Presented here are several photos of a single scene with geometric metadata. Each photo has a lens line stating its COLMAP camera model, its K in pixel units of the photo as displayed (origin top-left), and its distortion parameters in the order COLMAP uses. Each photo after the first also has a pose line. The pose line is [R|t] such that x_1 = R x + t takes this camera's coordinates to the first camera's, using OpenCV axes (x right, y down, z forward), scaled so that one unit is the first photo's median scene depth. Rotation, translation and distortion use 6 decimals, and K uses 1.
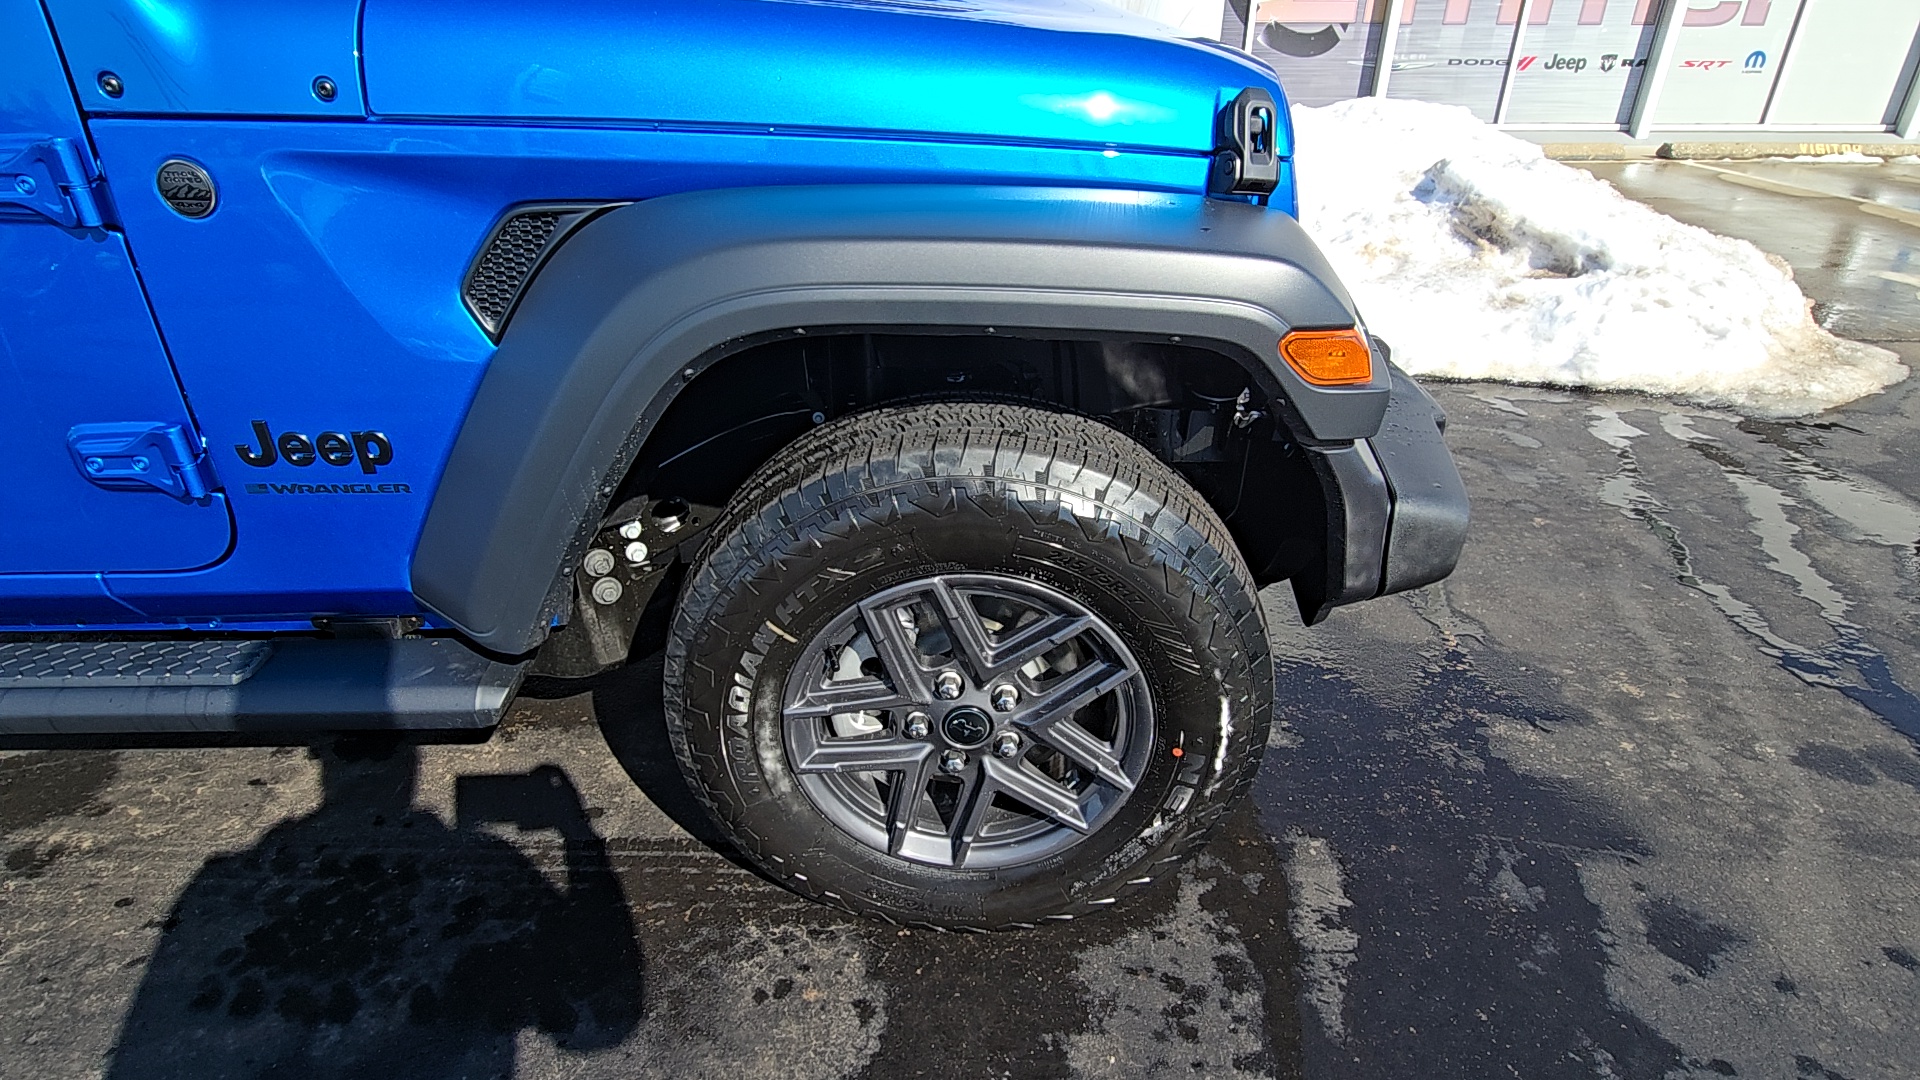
lens RADIAL K [[970.2, 0, 953.5], [0, 970.2, 537.4], [0, 0, 1]] dist [0.003559, -0.002890]
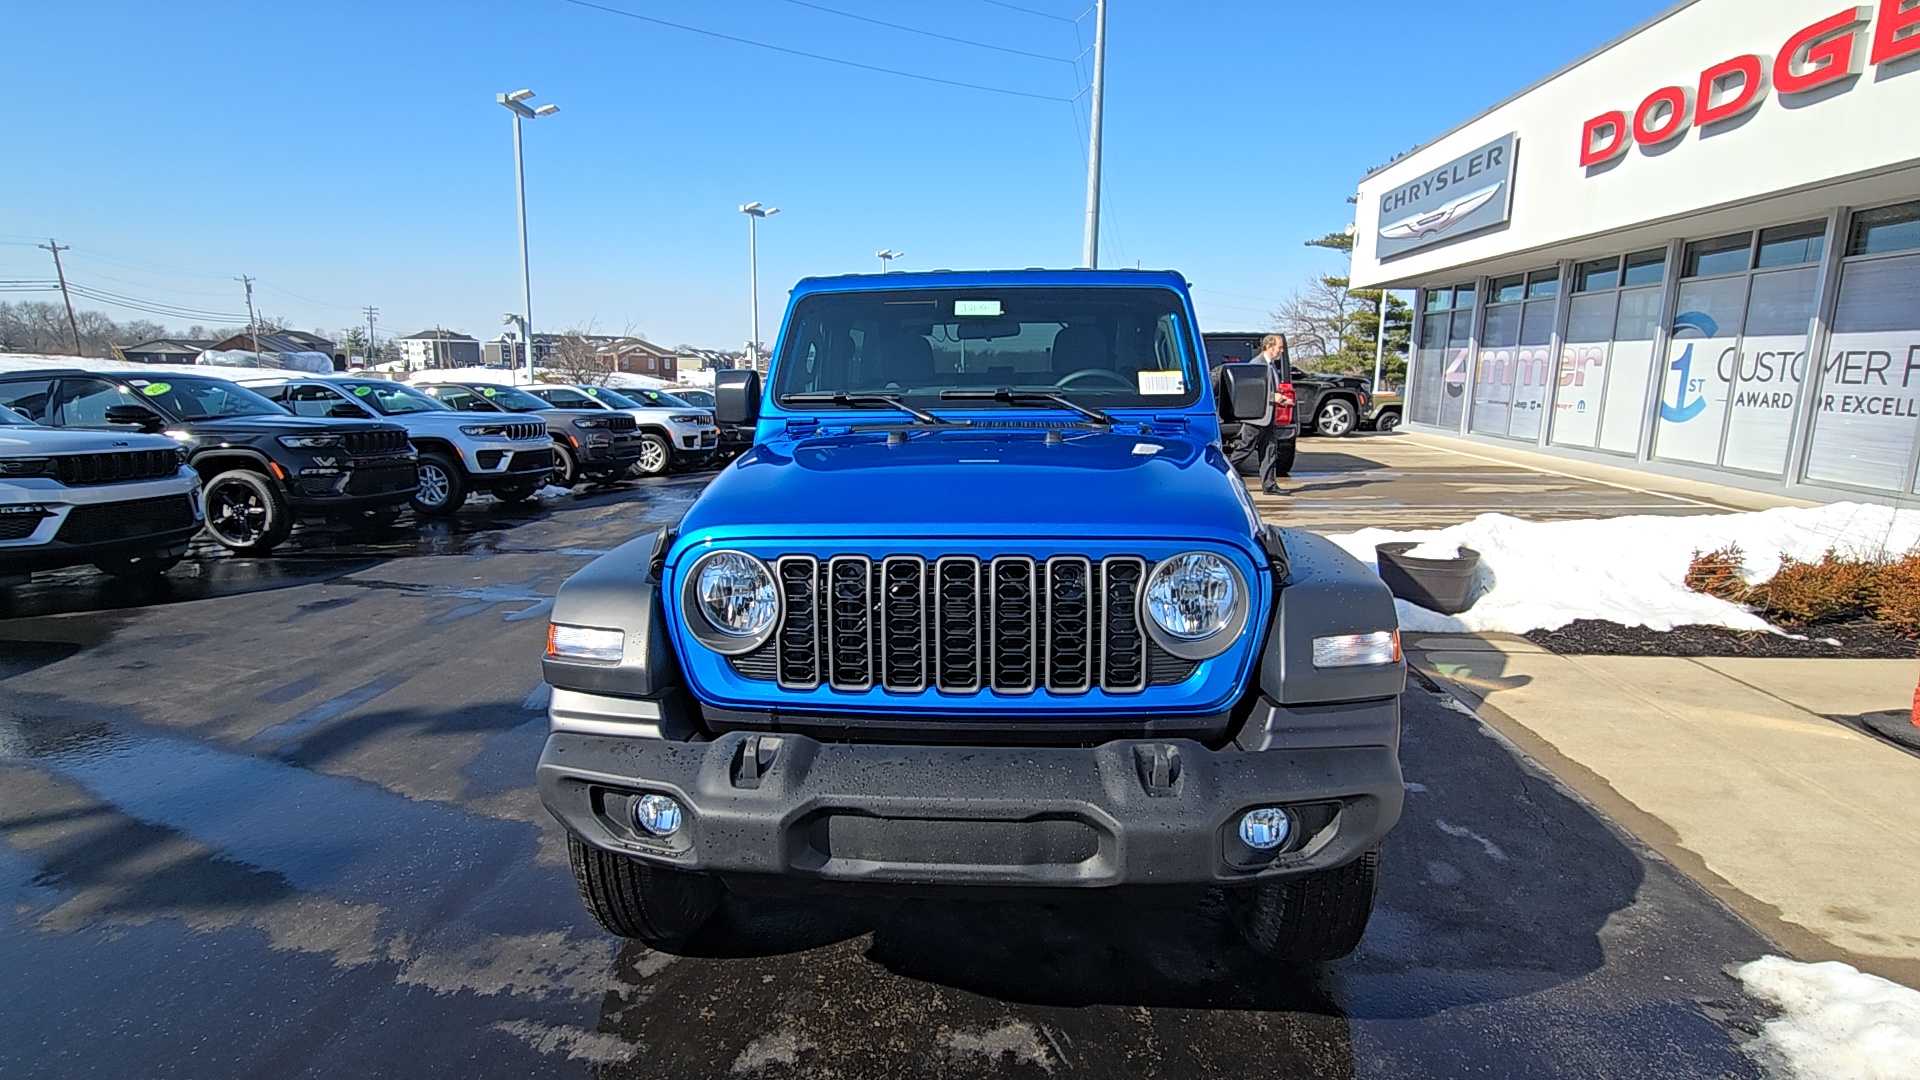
lens RADIAL K [[970.2, 0, 947.0], [0, 970.2, 545.9], [0, 0, 1]] dist [0.003559, -0.002890]
pose [[-0.066907, 0.183494, -0.980741, 0.685370], [-0.471461, 0.860474, 0.193156, -0.336542], [0.879345, 0.475305, 0.028939, 0.460158]]
